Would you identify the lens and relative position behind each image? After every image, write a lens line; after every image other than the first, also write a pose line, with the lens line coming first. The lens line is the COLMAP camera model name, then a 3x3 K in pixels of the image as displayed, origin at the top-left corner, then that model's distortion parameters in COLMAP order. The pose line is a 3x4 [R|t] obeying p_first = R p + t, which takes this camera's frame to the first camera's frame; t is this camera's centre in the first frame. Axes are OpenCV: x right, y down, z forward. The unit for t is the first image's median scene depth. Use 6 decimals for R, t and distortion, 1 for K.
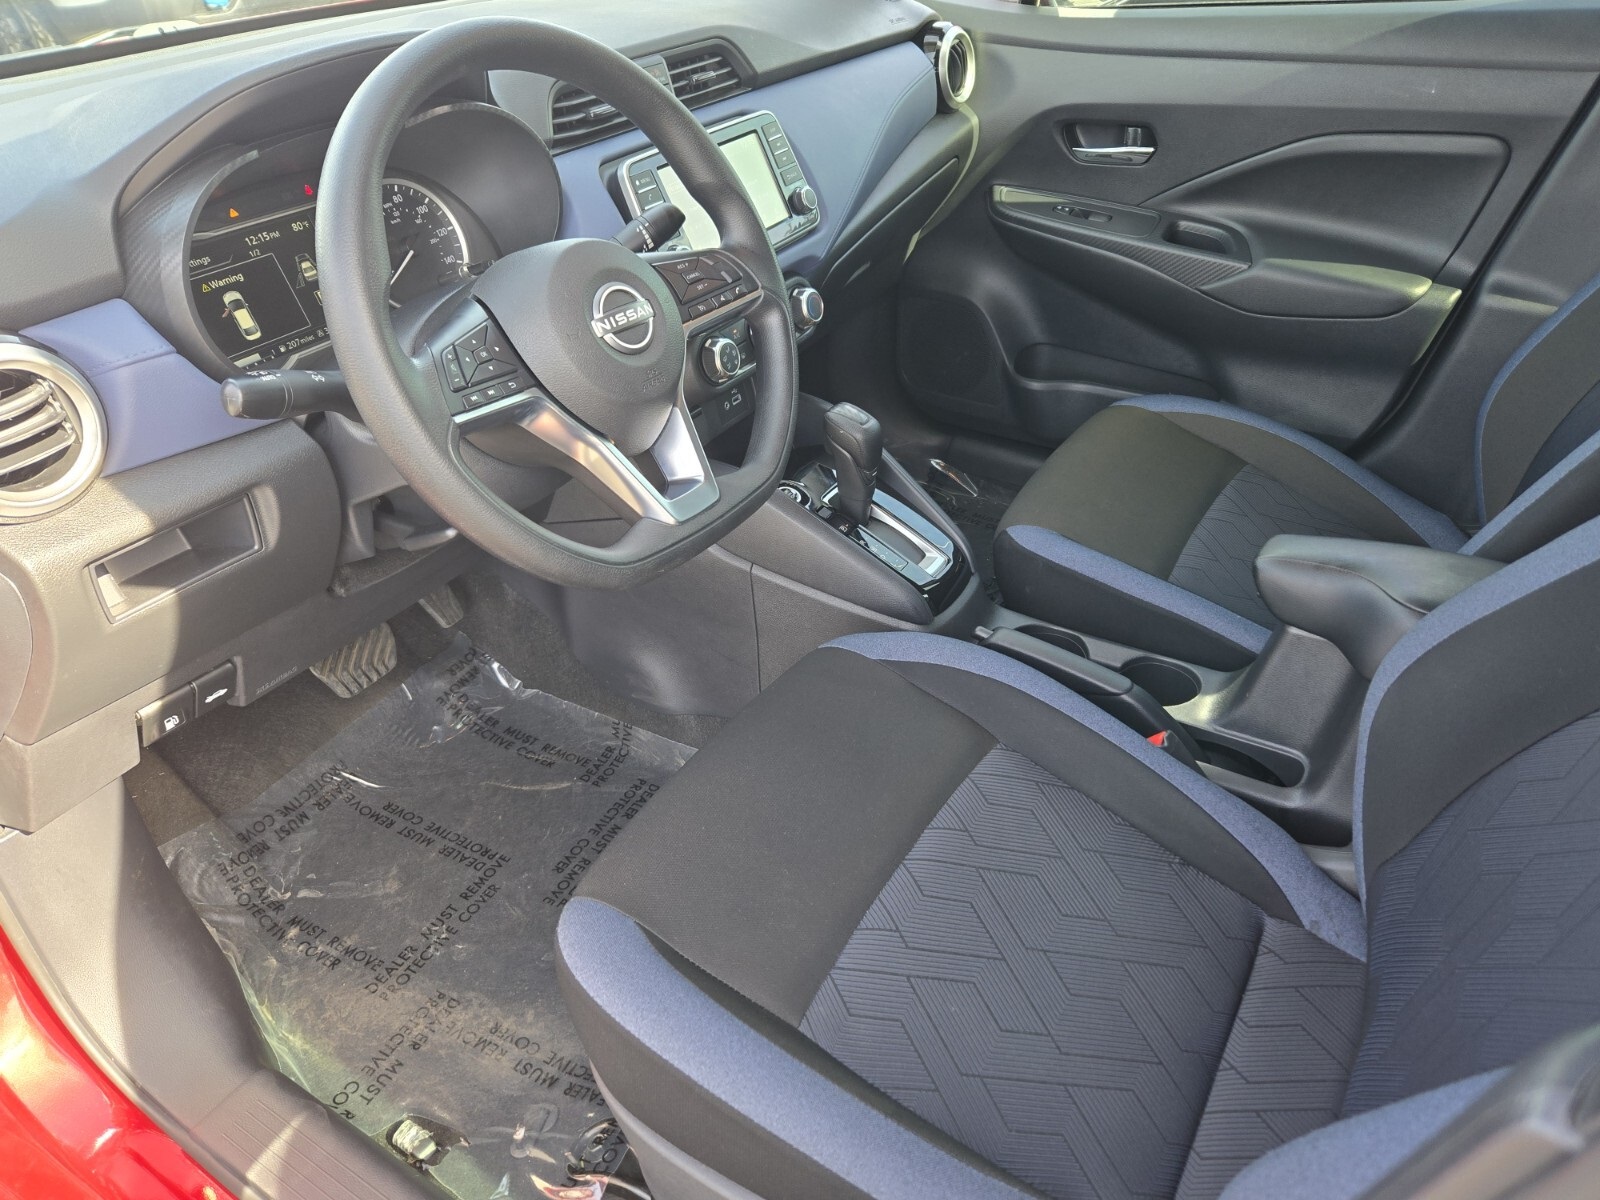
lens RADIAL K [[1133.4, 0, 838.2], [0, 1133.4, 597.2], [0, 0, 1]] dist [0.044315, -0.042834]
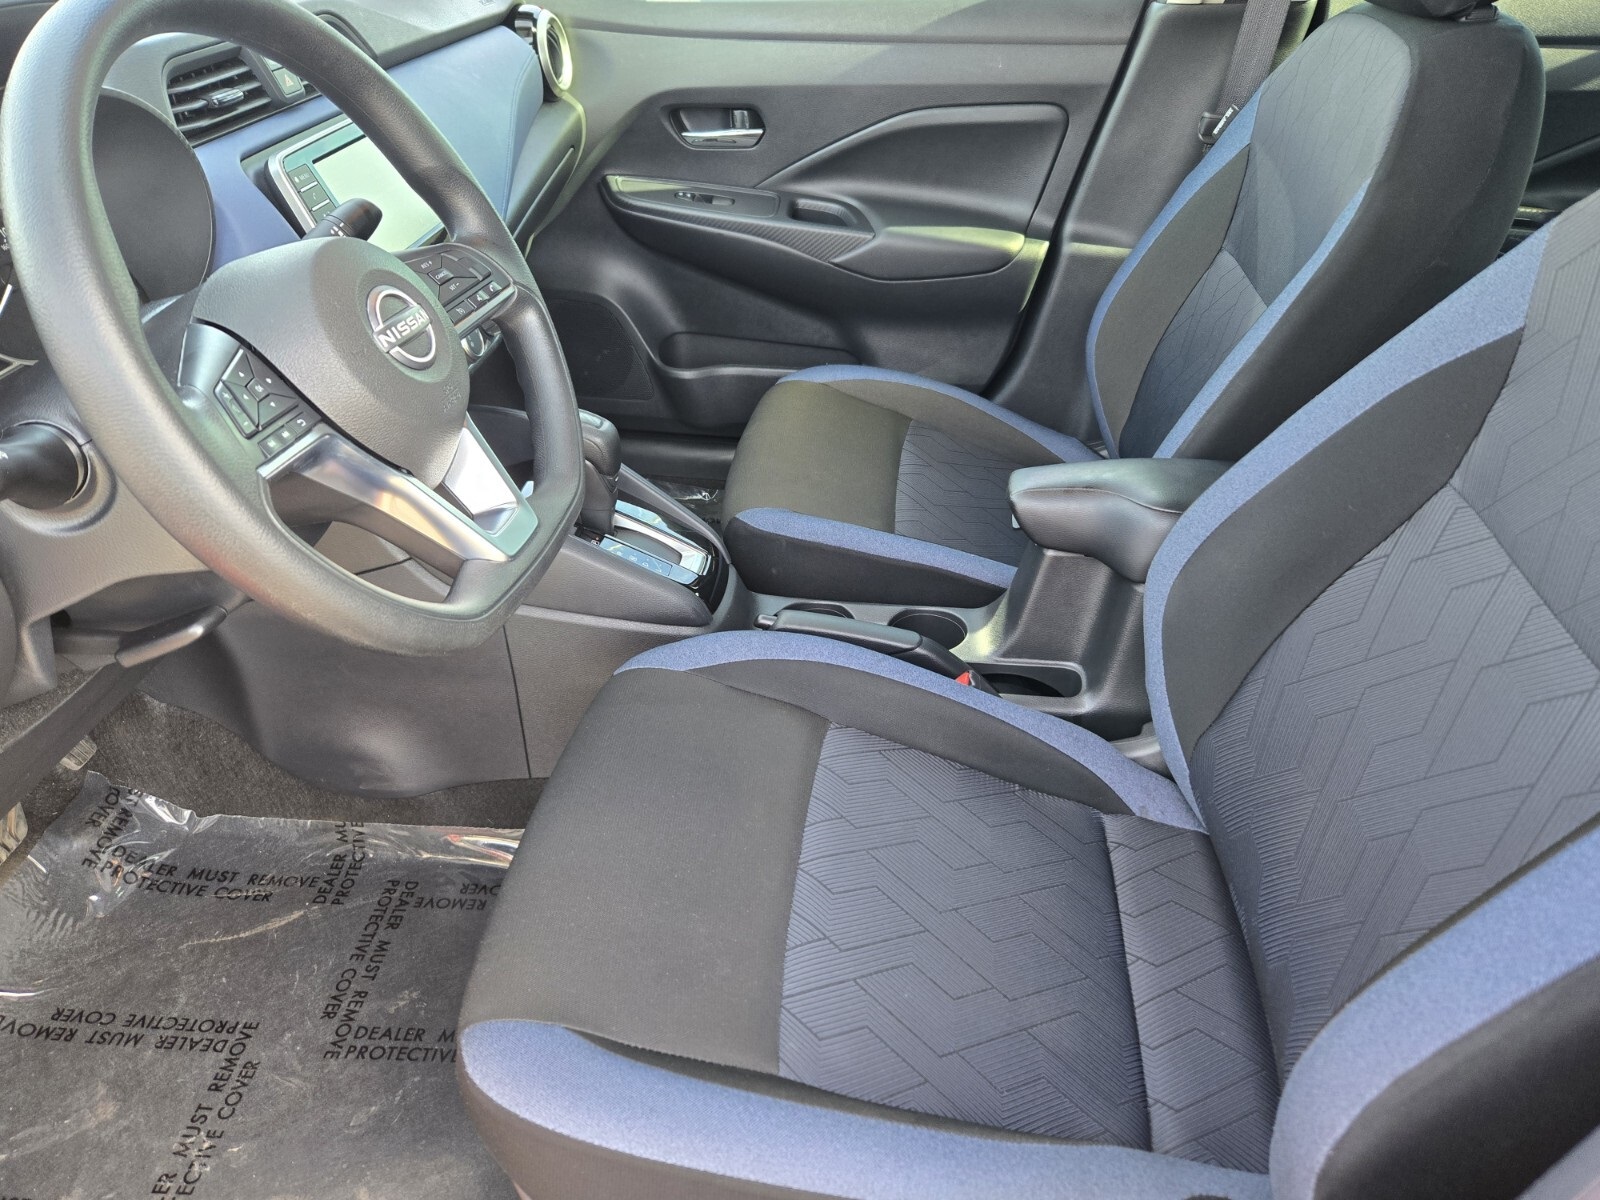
lens RADIAL K [[1118.9, 0, 855.6], [0, 1118.9, 579.0], [0, 0, 1]] dist [0.049779, -0.049202]
pose [[0.897219, -0.201724, 0.392818, -0.160206], [0.207679, 0.977803, 0.027781, -0.013015], [-0.389702, 0.056655, 0.919197, 0.079290]]
